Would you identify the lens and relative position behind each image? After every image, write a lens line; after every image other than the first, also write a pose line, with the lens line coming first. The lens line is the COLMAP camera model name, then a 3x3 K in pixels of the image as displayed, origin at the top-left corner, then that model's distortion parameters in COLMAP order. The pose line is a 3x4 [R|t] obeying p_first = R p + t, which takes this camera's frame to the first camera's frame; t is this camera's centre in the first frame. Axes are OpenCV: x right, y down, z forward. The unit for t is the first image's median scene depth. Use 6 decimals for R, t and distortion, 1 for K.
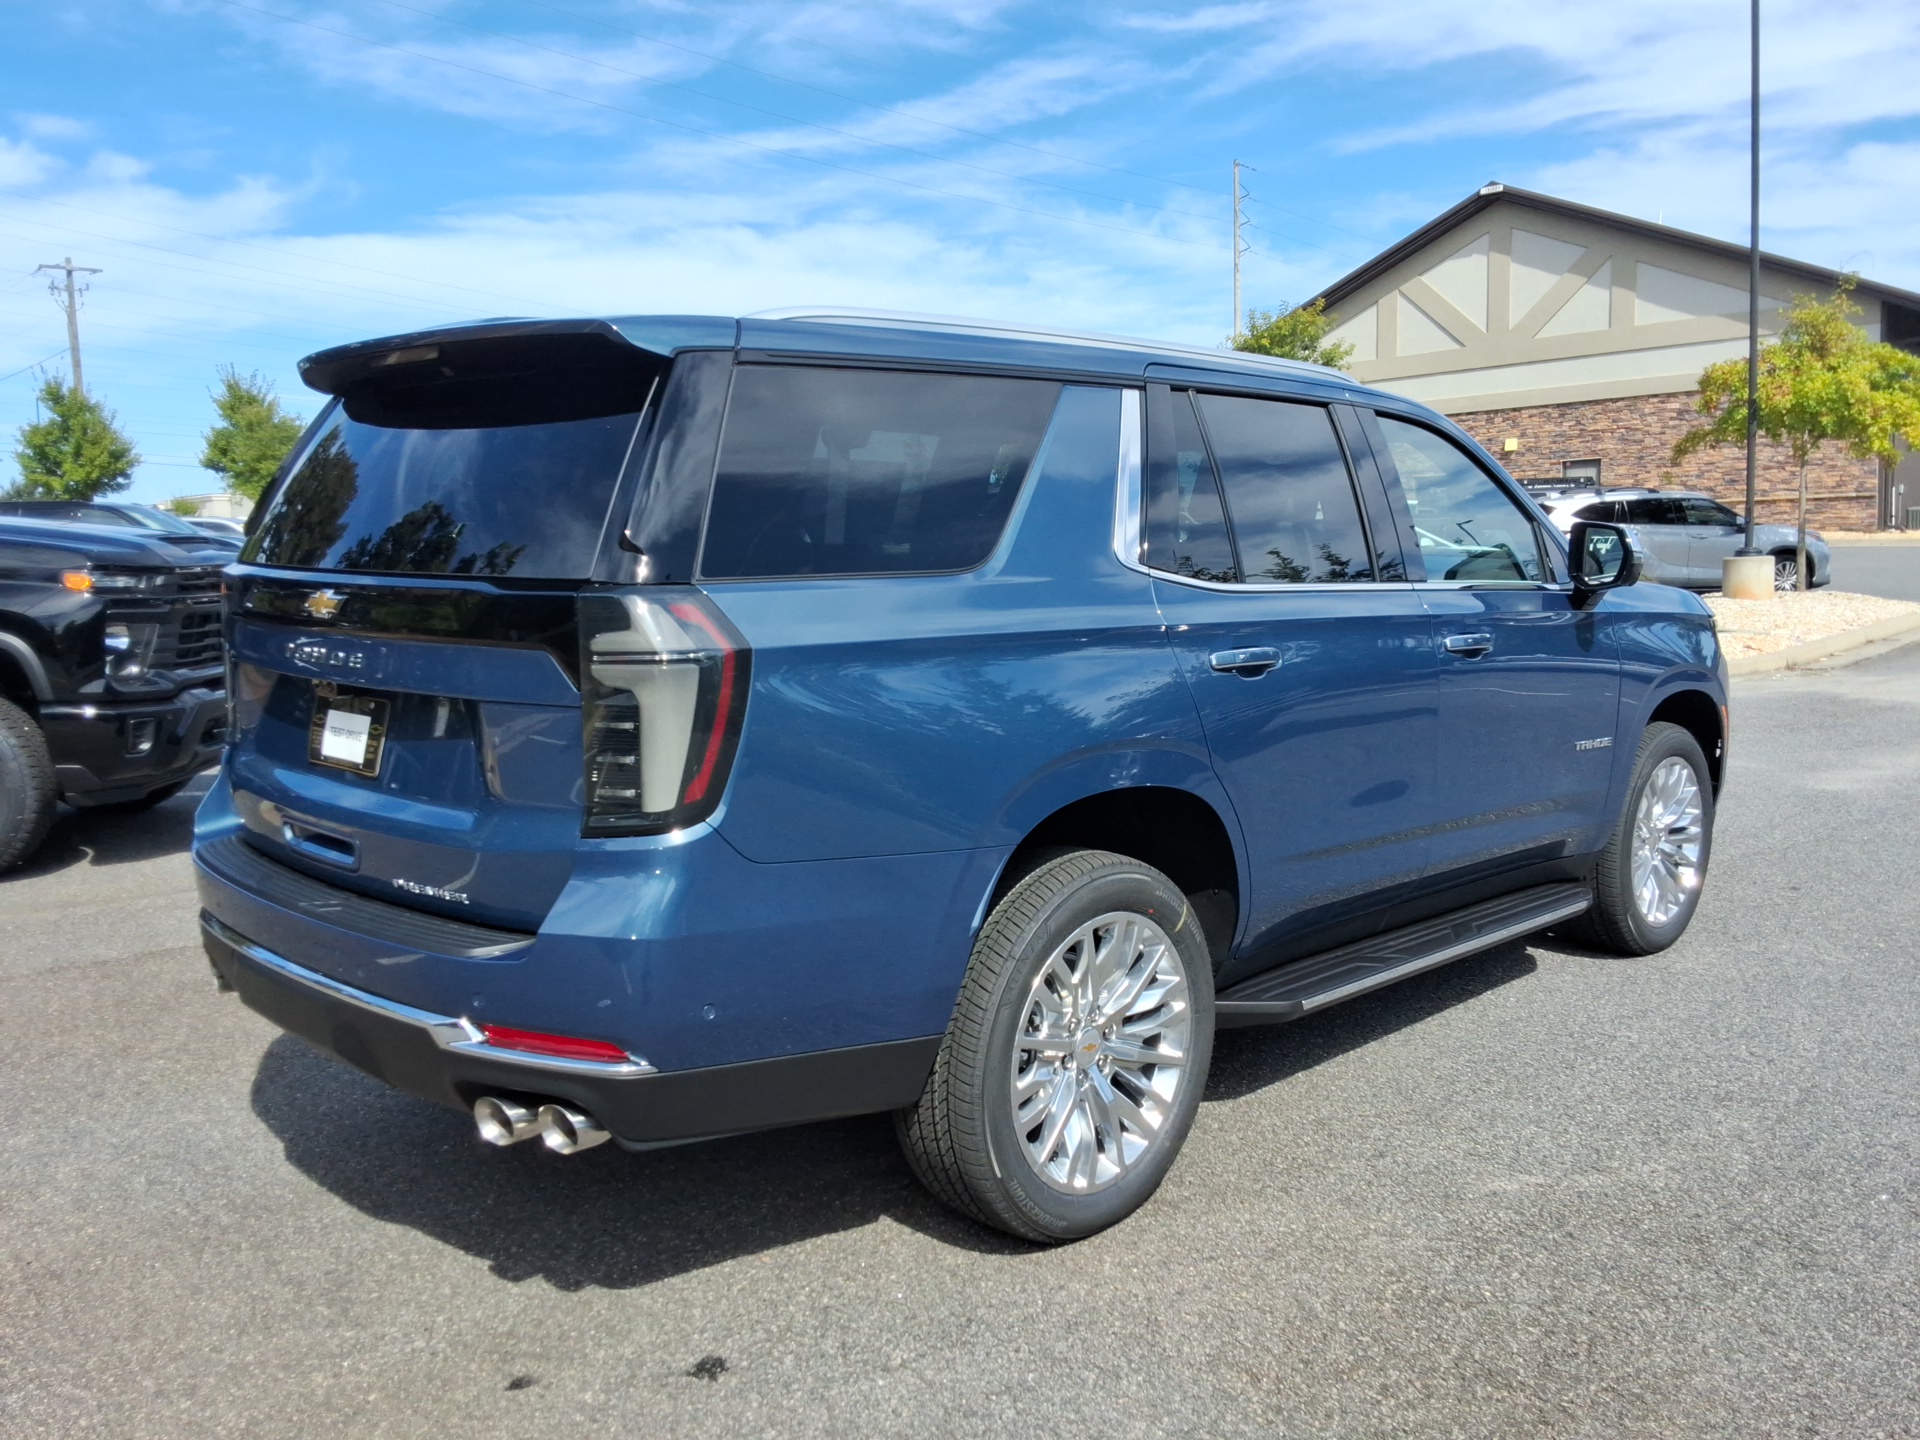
lens RADIAL K [[1564.5, 0, 982.5], [0, 1564.5, 717.1], [0, 0, 1]] dist [0.148804, -0.245108]
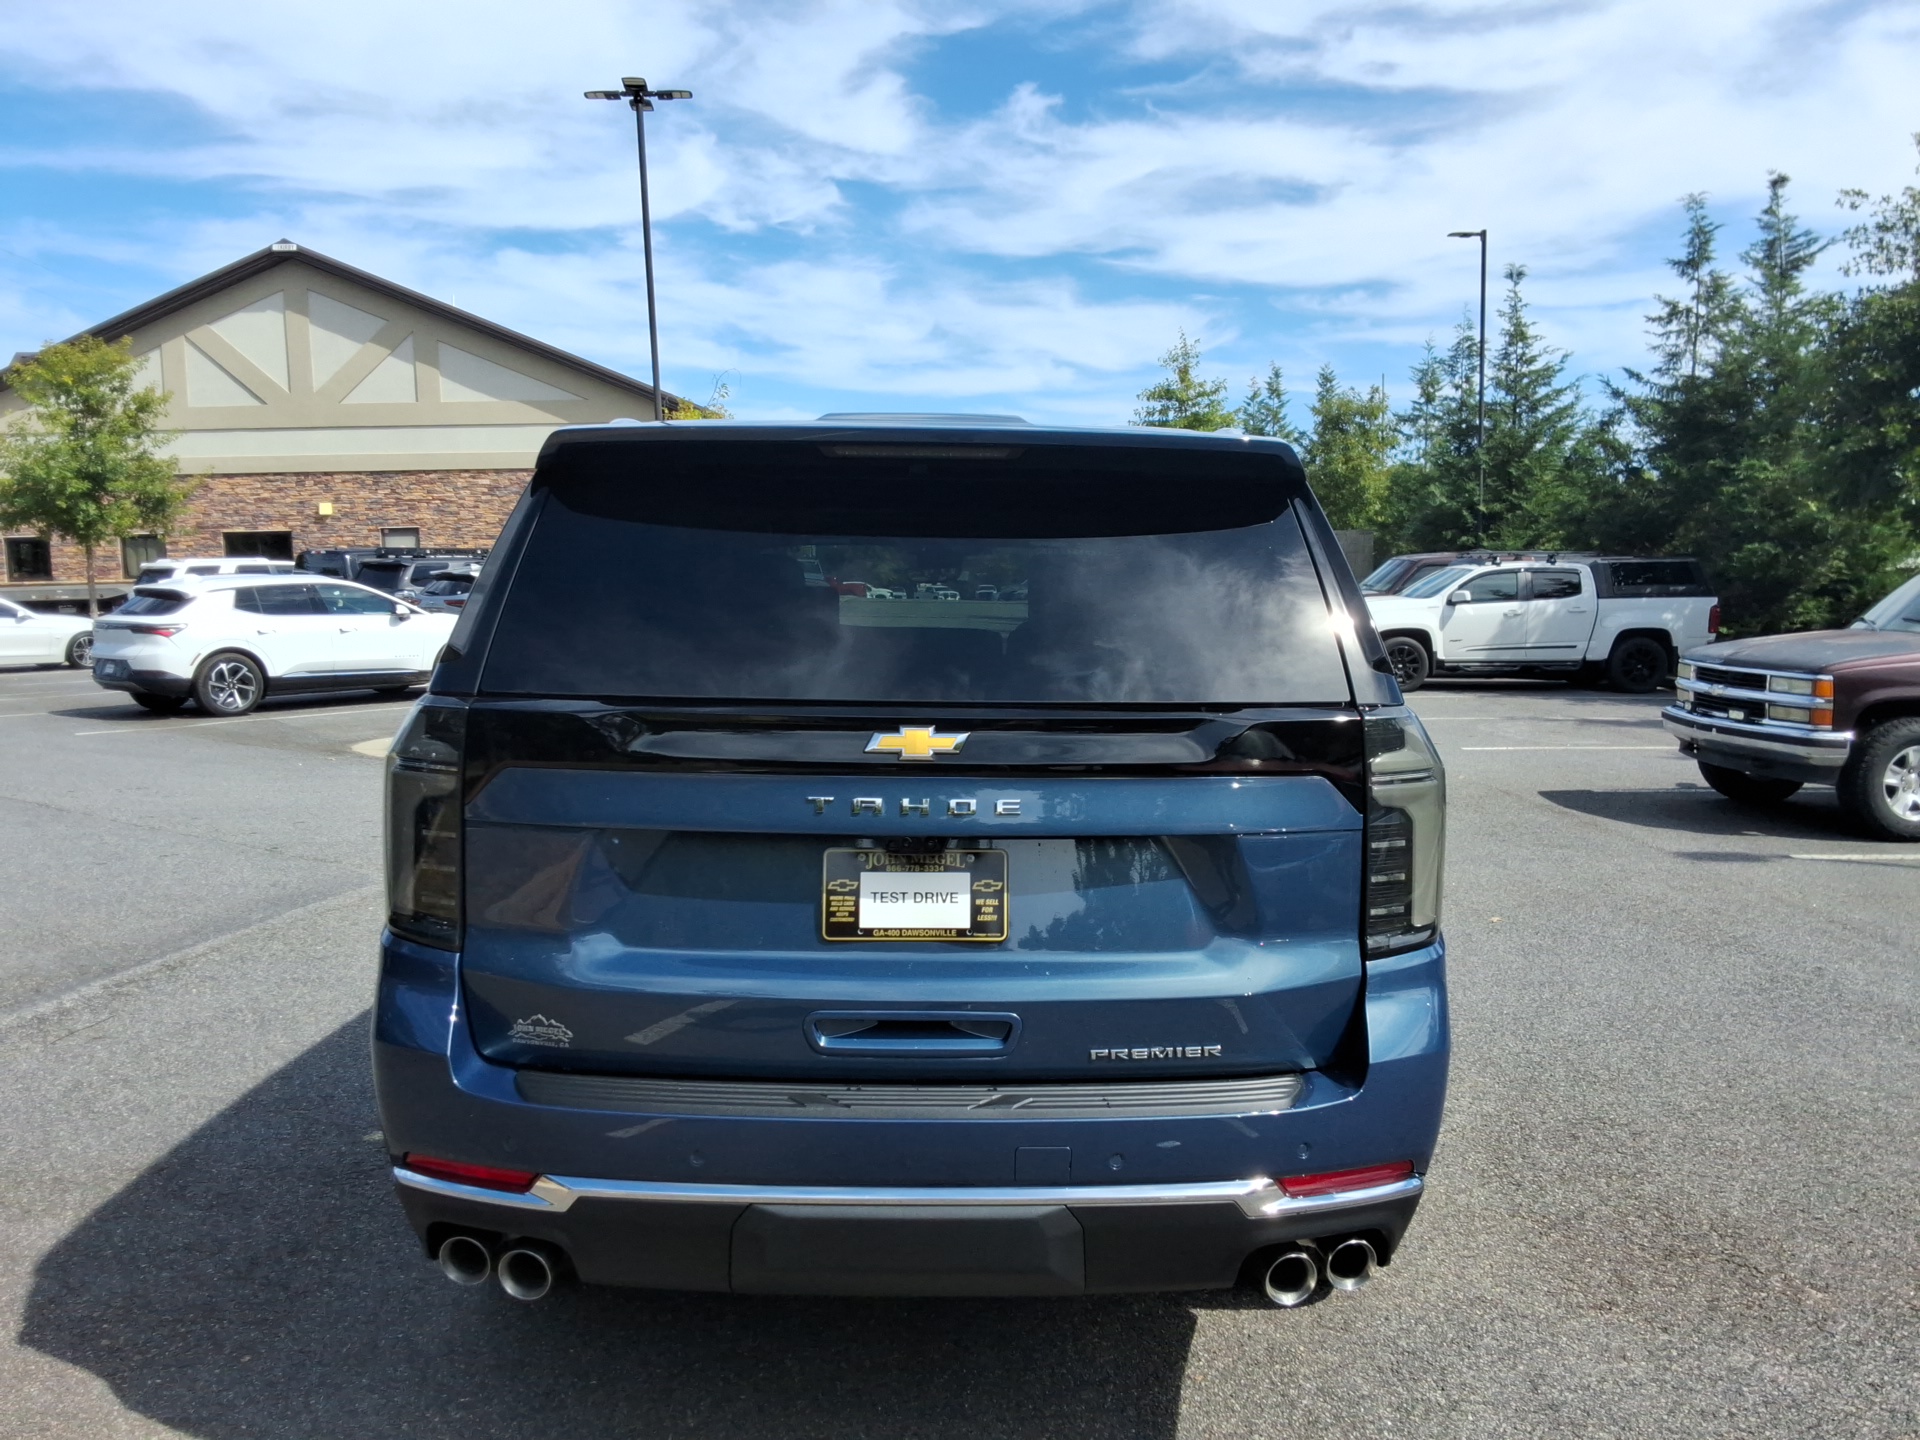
lens RADIAL K [[1568.3, 0, 962.7], [0, 1568.3, 729.5], [0, 0, 1]] dist [0.102248, -0.185380]
pose [[0.702442, -0.053559, 0.709722, -0.098733], [0.074999, 0.997183, 0.001022, -0.007720], [-0.707778, 0.052511, 0.704481, 0.041868]]
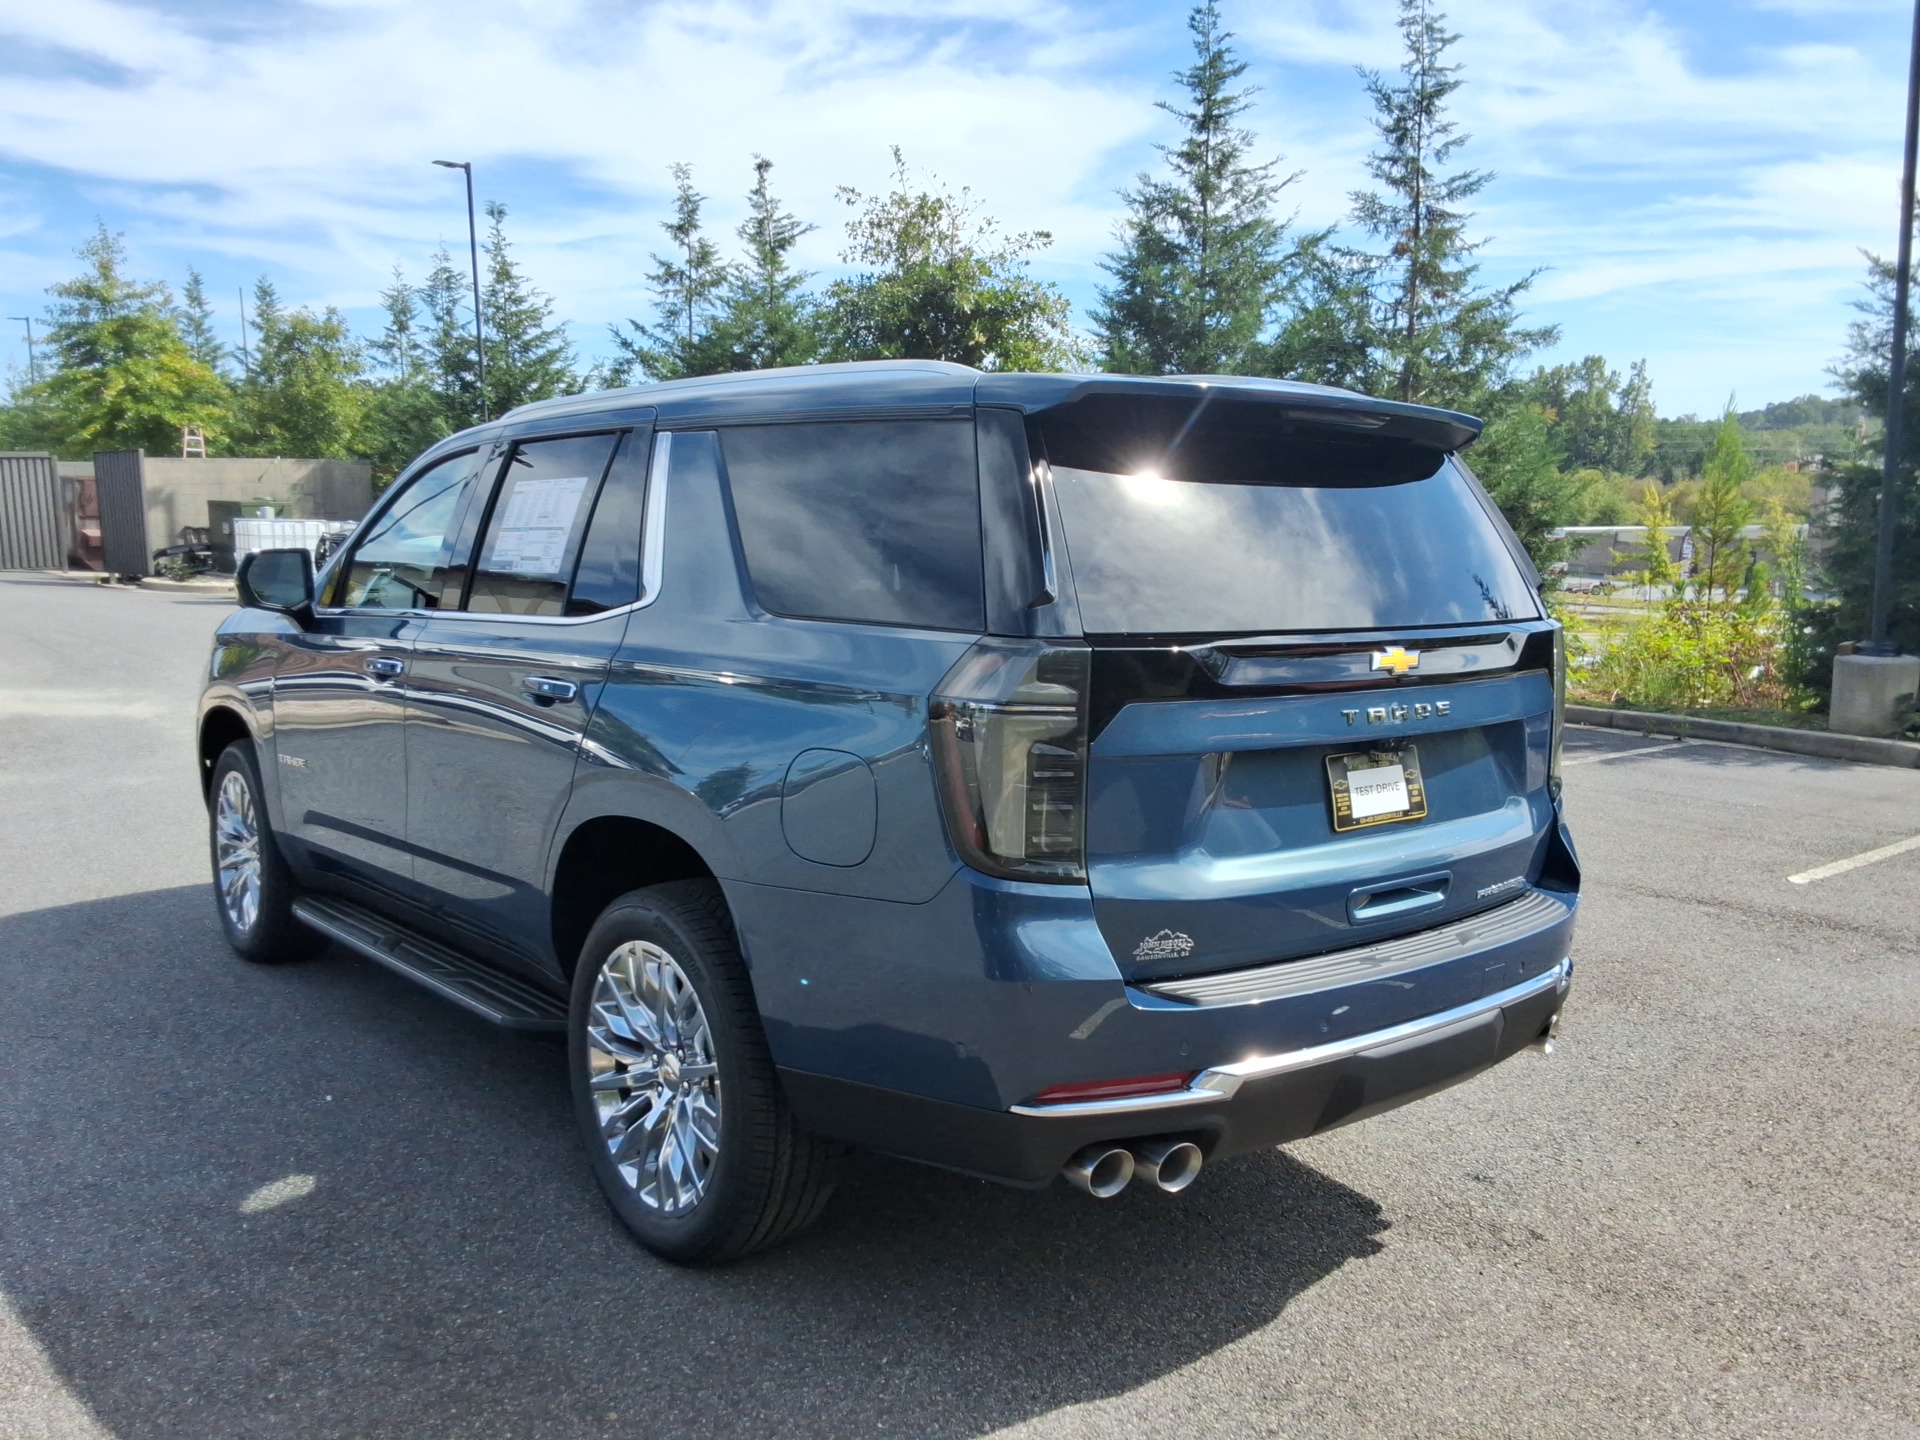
lens RADIAL K [[1564.5, 0, 982.5], [0, 1564.5, 717.1], [0, 0, 1]] dist [0.148804, -0.245108]
pose [[0.080282, -0.106772, 0.991037, -0.145035], [0.103663, 0.989749, 0.098235, -0.016310], [-0.991367, 0.094847, 0.090527, 0.119250]]
